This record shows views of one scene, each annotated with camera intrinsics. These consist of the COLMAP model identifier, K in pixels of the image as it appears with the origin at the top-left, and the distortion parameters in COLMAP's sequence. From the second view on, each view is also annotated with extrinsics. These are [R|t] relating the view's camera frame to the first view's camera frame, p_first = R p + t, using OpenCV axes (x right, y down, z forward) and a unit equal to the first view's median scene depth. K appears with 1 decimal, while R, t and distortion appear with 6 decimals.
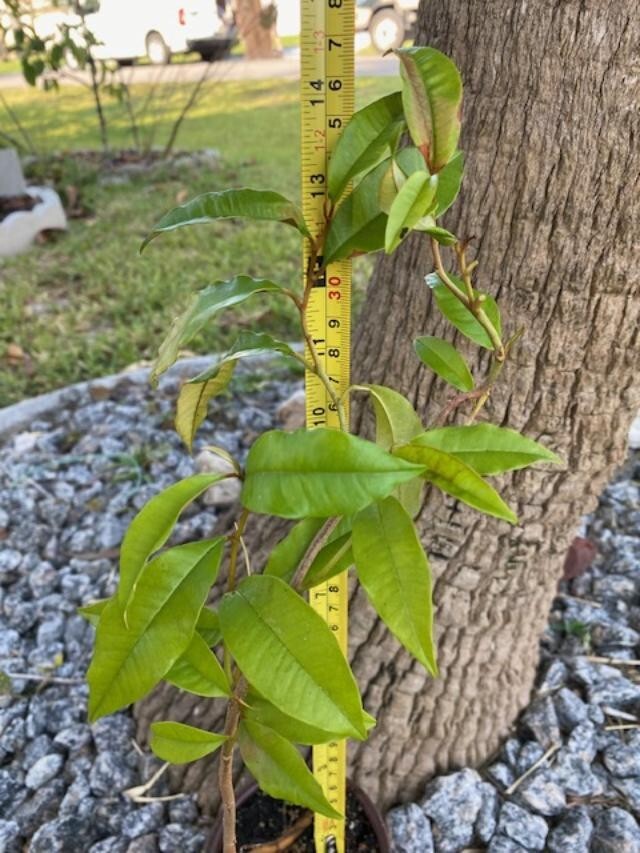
lens RADIAL K [[656.4, 0, 320.0], [0, 656.4, 426.5], [0, 0, 1]] dist [0.002721, 0.001781]
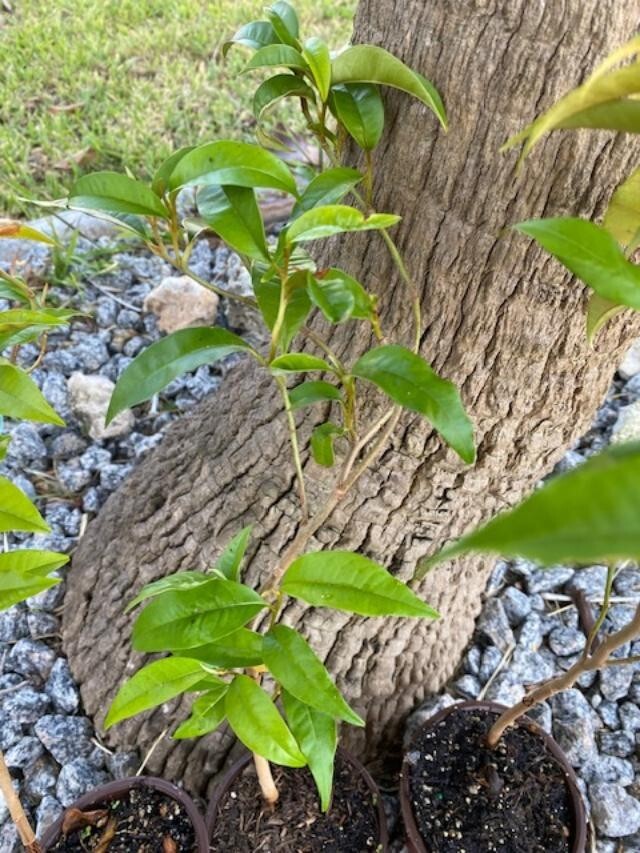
lens RADIAL K [[658.9, 0, 320.7], [0, 658.9, 413.8], [0, 0, 1]] dist [0.005273, 0.001865]
pose [[0.959473, -0.166693, 0.227212, -0.128307], [0.094071, 0.949496, 0.299347, -0.239685], [-0.265635, -0.265841, 0.926697, 0.198705]]
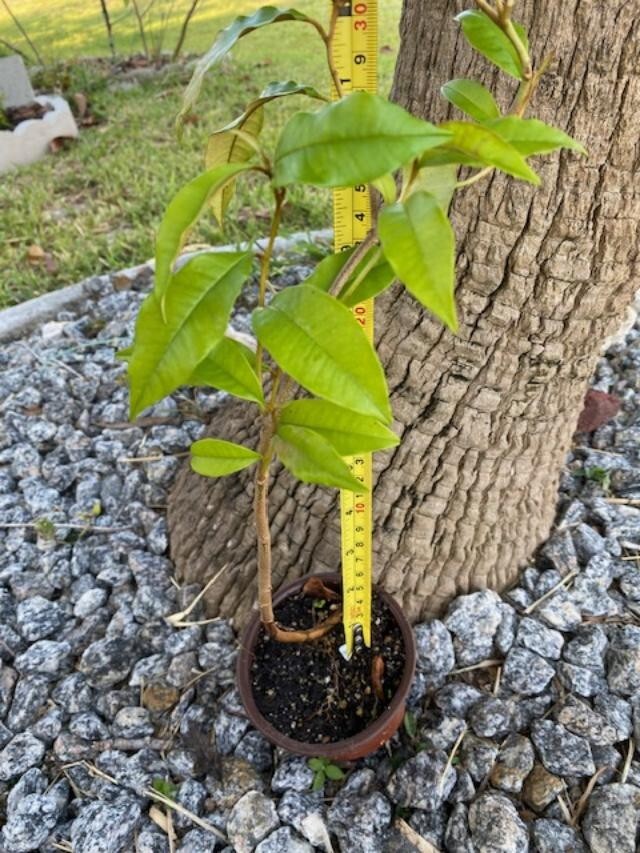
lens RADIAL K [[656.4, 0, 320.0], [0, 656.4, 426.5], [0, 0, 1]] dist [0.002721, 0.001781]
pose [[0.999129, -0.018841, -0.037224, 0.001144], [0.022837, 0.993667, 0.110016, 0.140861], [0.034915, -0.110770, 0.993233, -0.023379]]
